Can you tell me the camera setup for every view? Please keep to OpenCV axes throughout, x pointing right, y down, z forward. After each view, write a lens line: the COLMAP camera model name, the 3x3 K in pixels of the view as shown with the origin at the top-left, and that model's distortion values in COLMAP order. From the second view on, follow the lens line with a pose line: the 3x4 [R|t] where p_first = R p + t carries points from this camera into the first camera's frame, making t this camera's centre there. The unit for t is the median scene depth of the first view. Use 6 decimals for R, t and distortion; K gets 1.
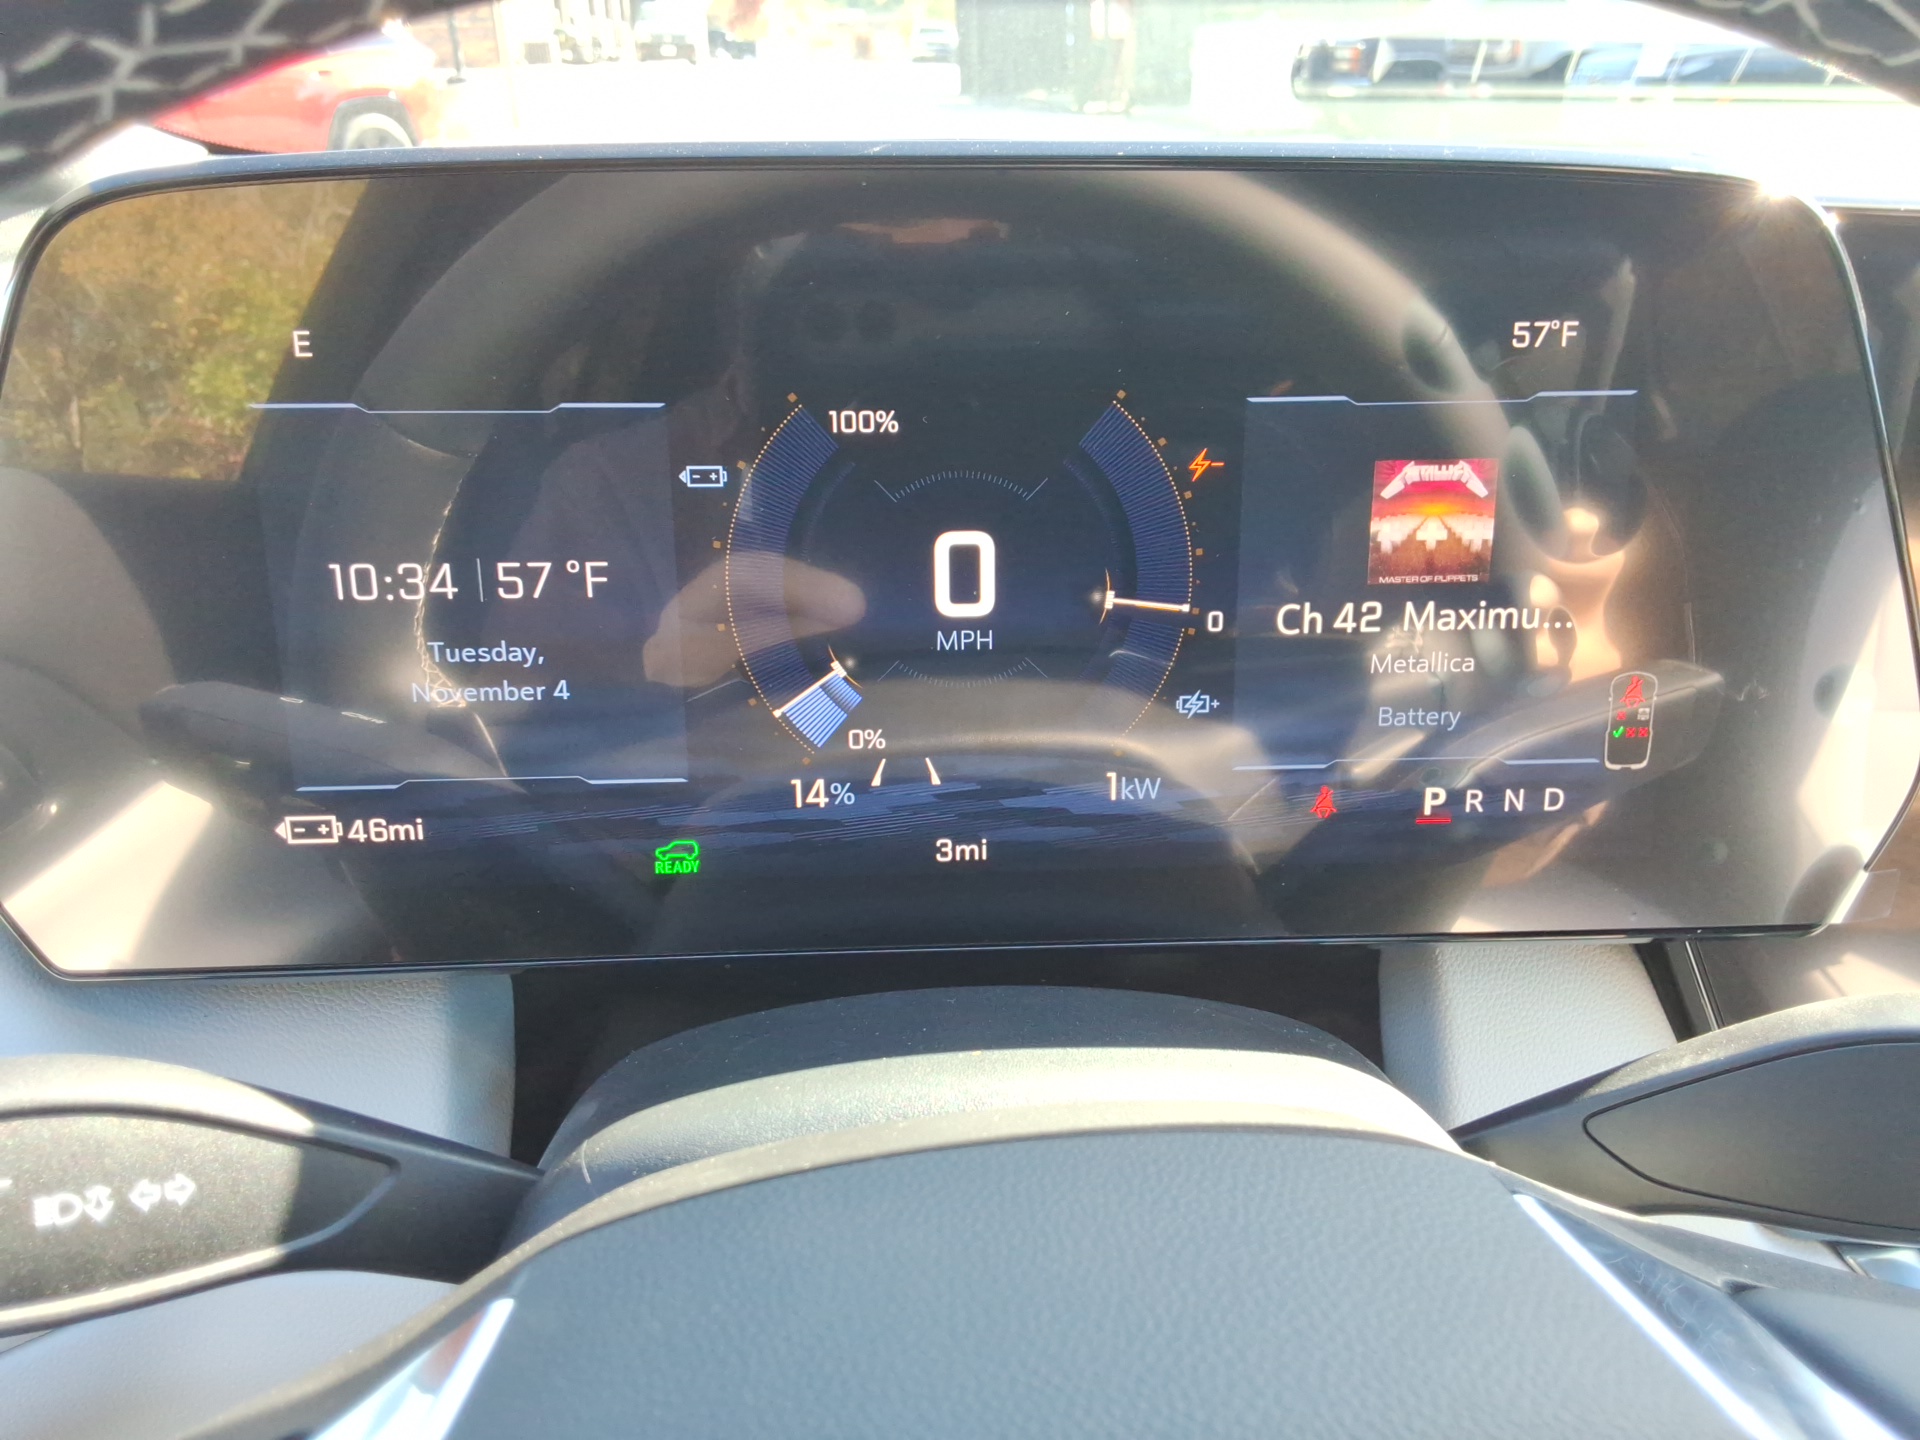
lens RADIAL K [[1575.8, 0, 967.6], [0, 1575.8, 756.5], [0, 0, 1]] dist [0.187611, -0.333588]
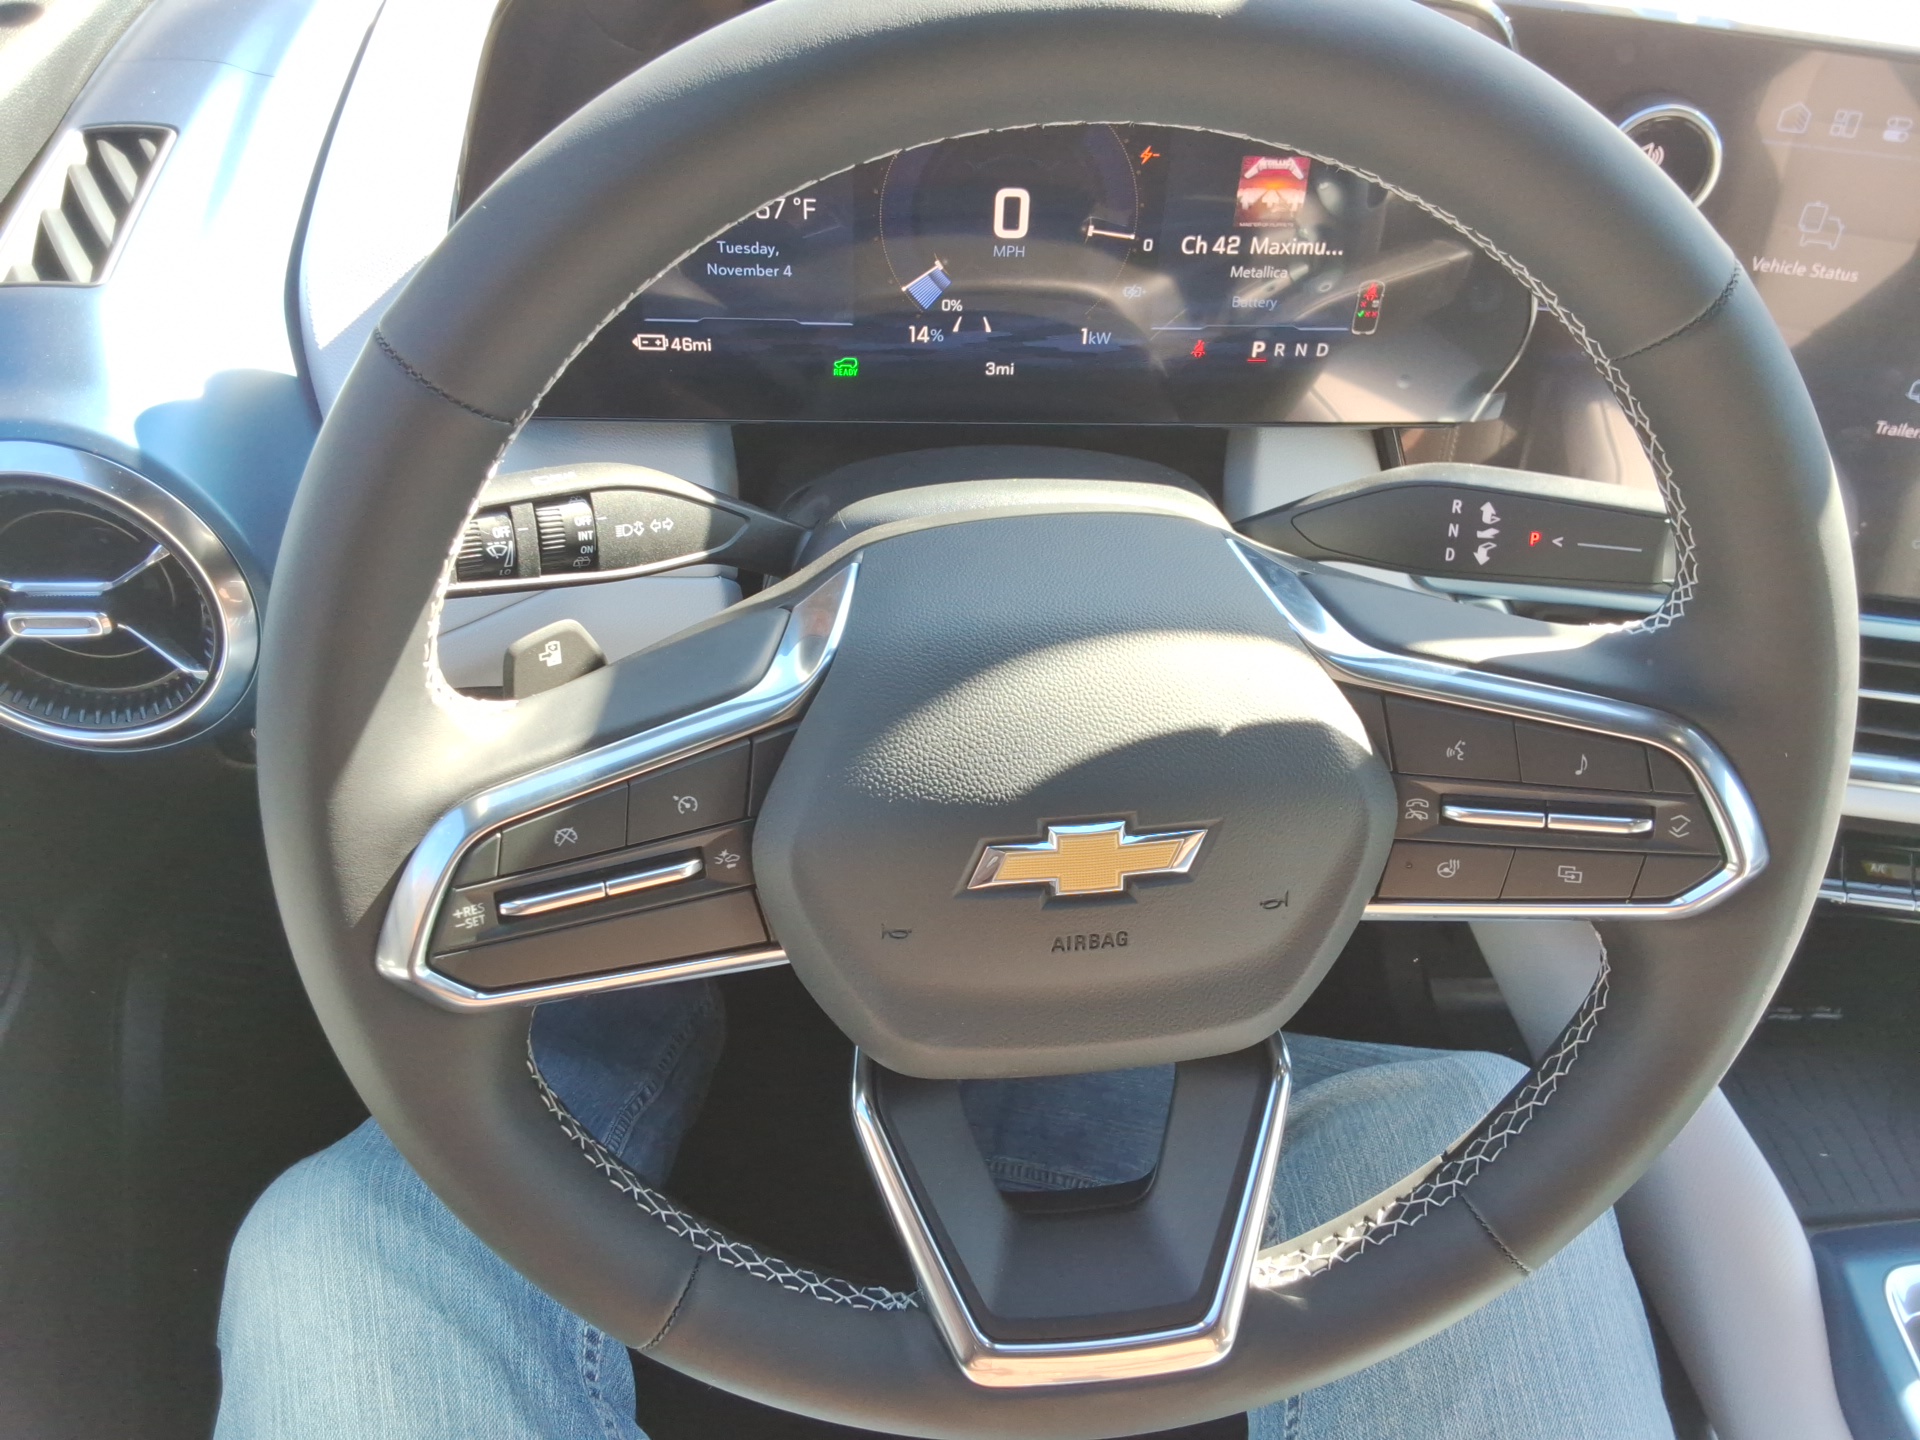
lens RADIAL K [[1547.2, 0, 962.6], [0, 1547.2, 728.4], [0, 0, 1]] dist [0.090902, -0.151076]
pose [[0.998460, 0.030598, 0.046270, -0.119693], [-0.044538, 0.939427, 0.339843, -0.162635], [-0.033069, -0.341381, 0.939343, -0.847121]]
